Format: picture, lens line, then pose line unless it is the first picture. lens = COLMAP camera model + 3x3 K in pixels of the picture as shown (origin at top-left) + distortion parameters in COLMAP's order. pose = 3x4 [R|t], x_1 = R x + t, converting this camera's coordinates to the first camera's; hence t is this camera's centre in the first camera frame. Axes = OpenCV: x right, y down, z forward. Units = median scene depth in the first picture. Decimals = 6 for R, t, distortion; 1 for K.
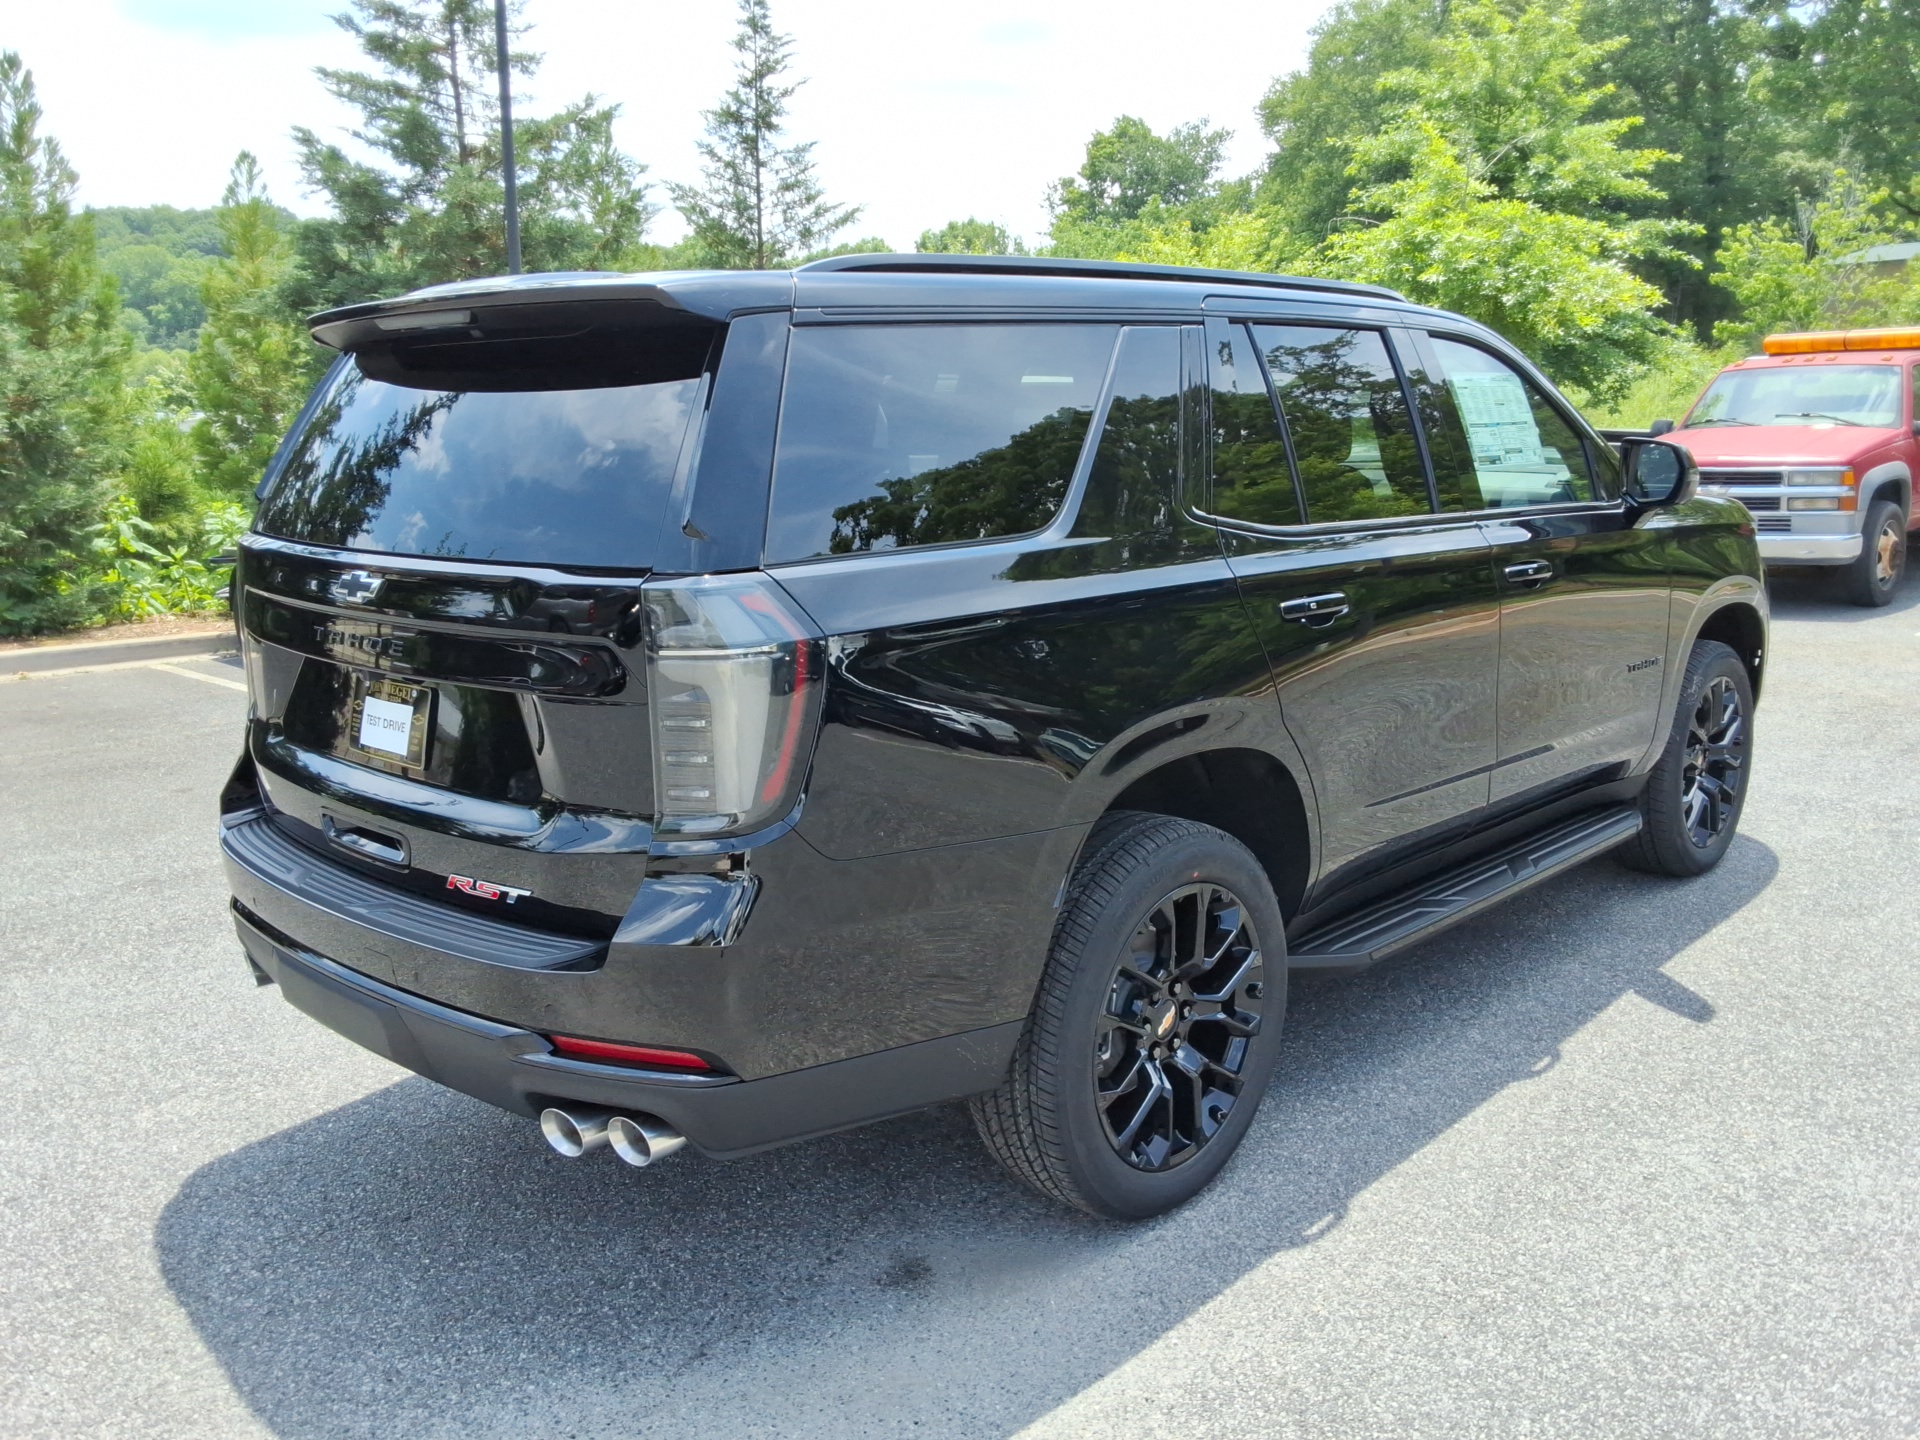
lens RADIAL K [[1552.5, 0, 994.4], [0, 1552.5, 709.5], [0, 0, 1]] dist [0.090819, -0.141022]
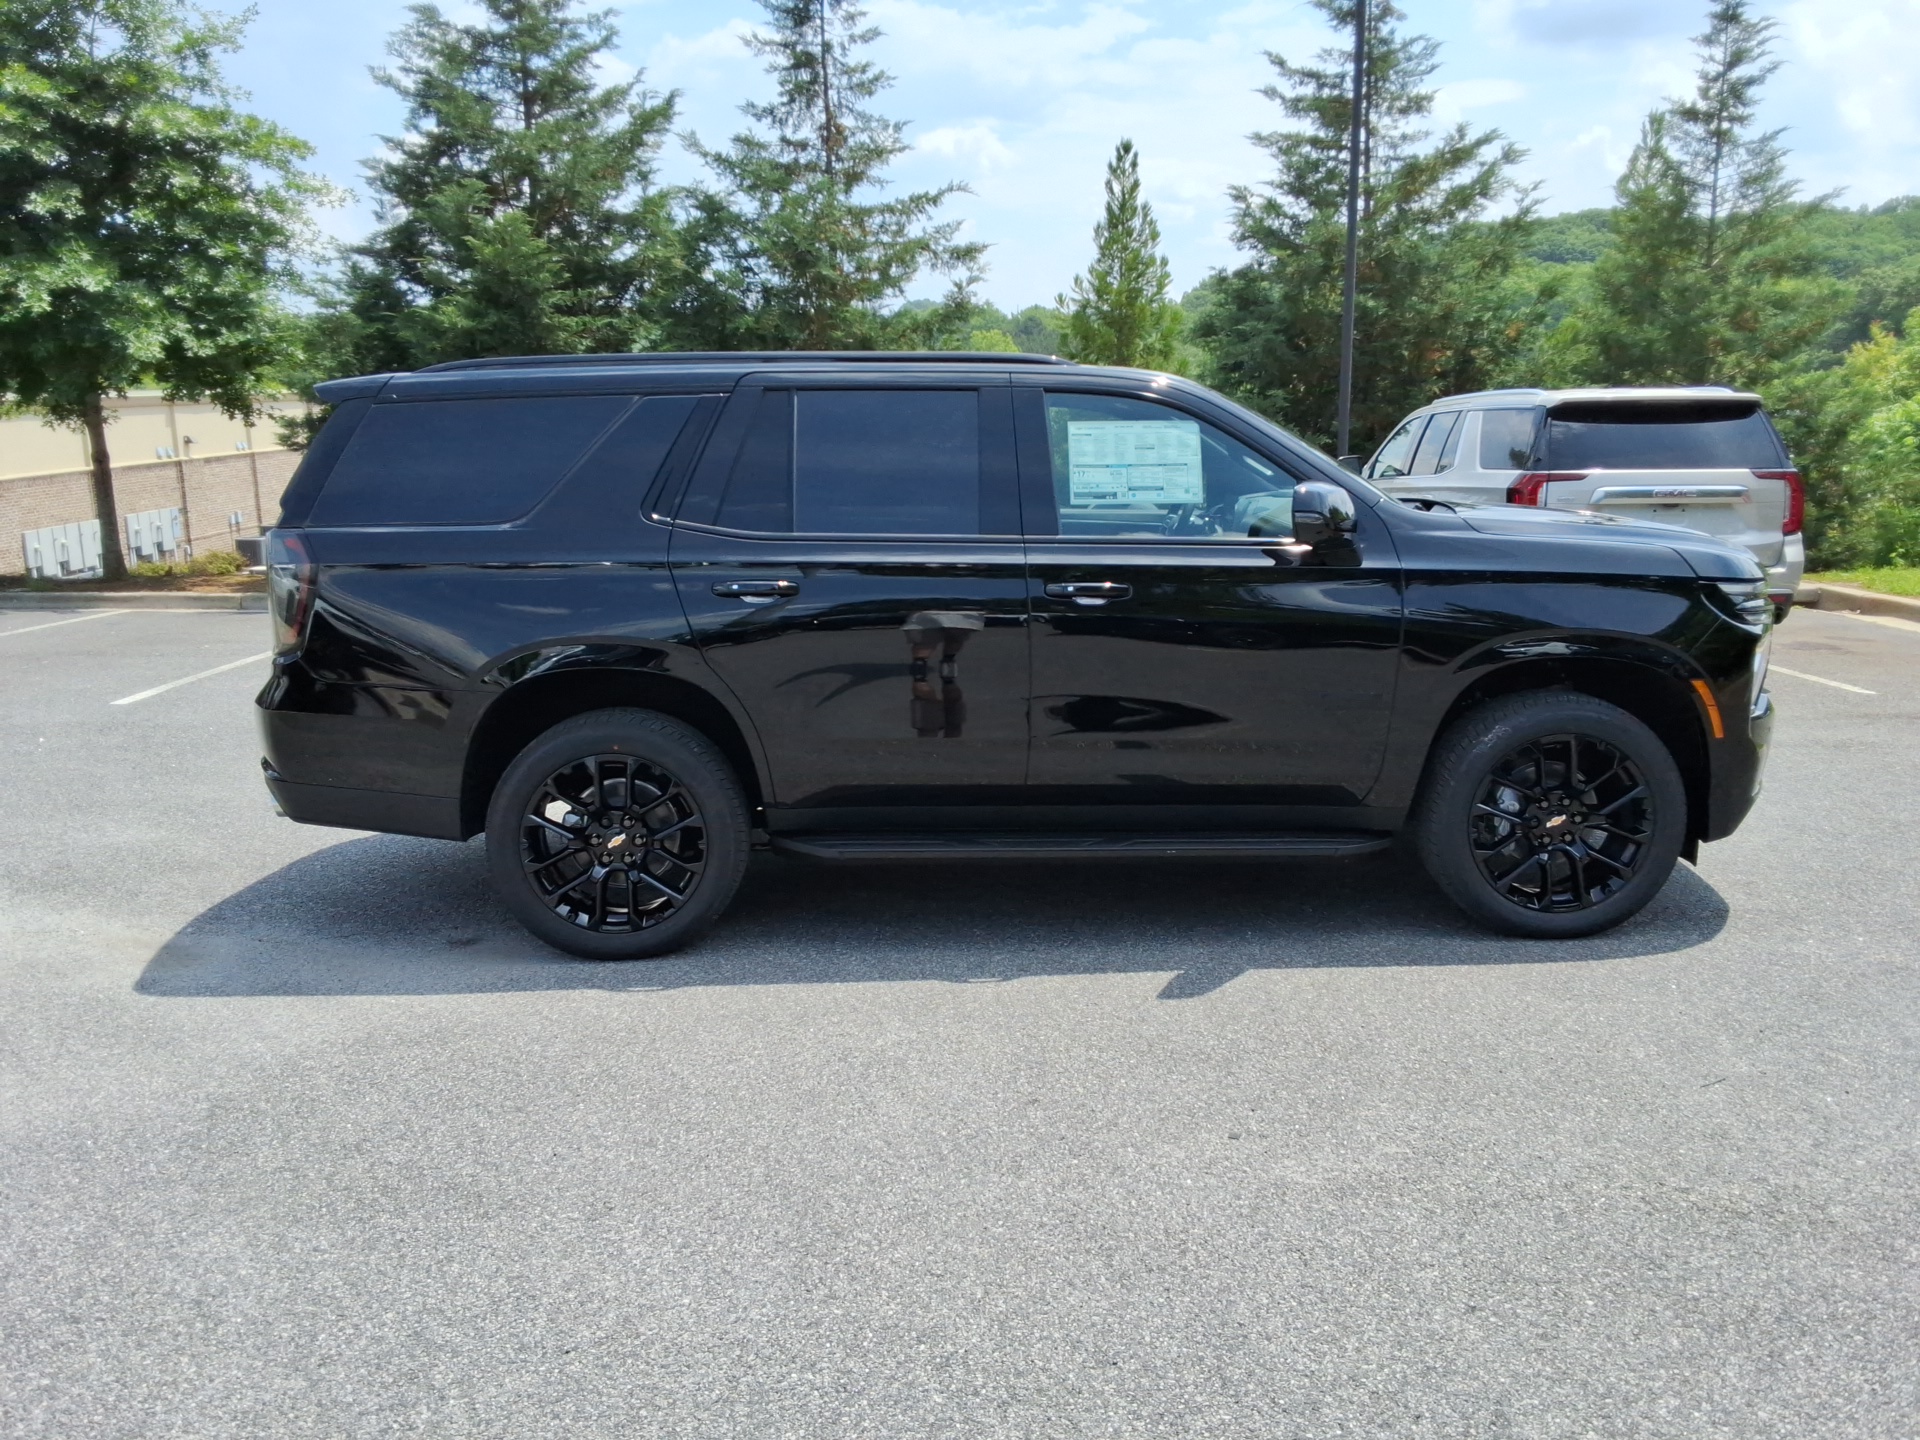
lens RADIAL K [[1552.5, 0, 976.9], [0, 1552.5, 690.2], [0, 0, 1]] dist [0.090819, -0.141022]
pose [[0.699770, 0.125427, -0.703271, 0.981564], [-0.132689, 0.990155, 0.044564, -0.044481], [0.701937, 0.062132, 0.709524, 0.098402]]
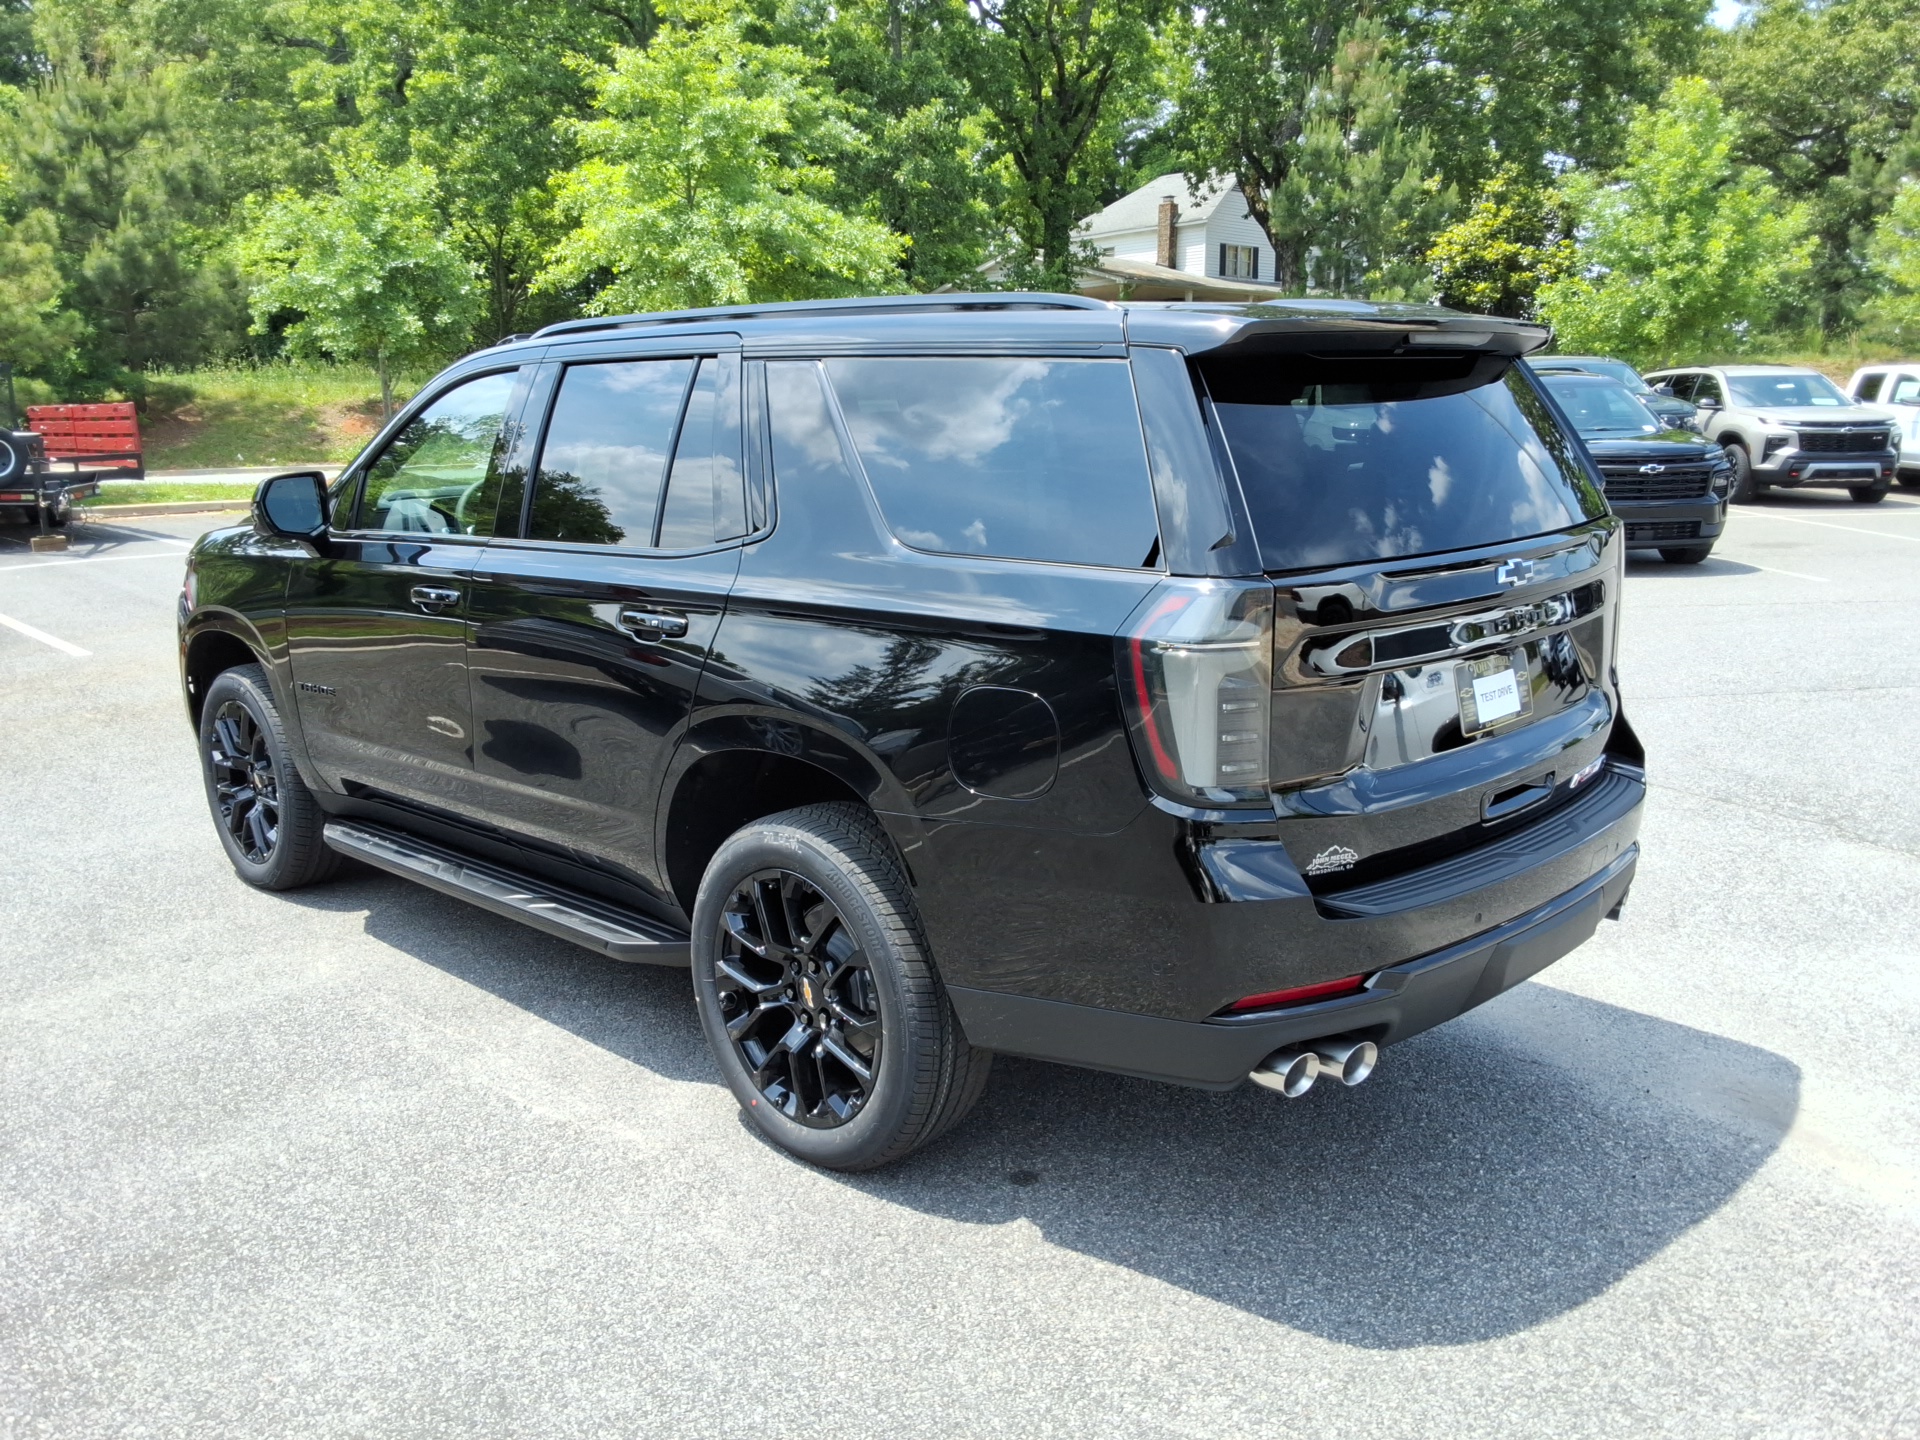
lens RADIAL K [[1552.5, 0, 976.0], [0, 1552.5, 708.8], [0, 0, 1]] dist [0.090819, -0.141022]
pose [[0.009808, -0.177393, 0.984091, -0.915781], [0.202979, 0.964003, 0.171749, -0.152617], [-0.979134, 0.198065, 0.045462, 0.803690]]
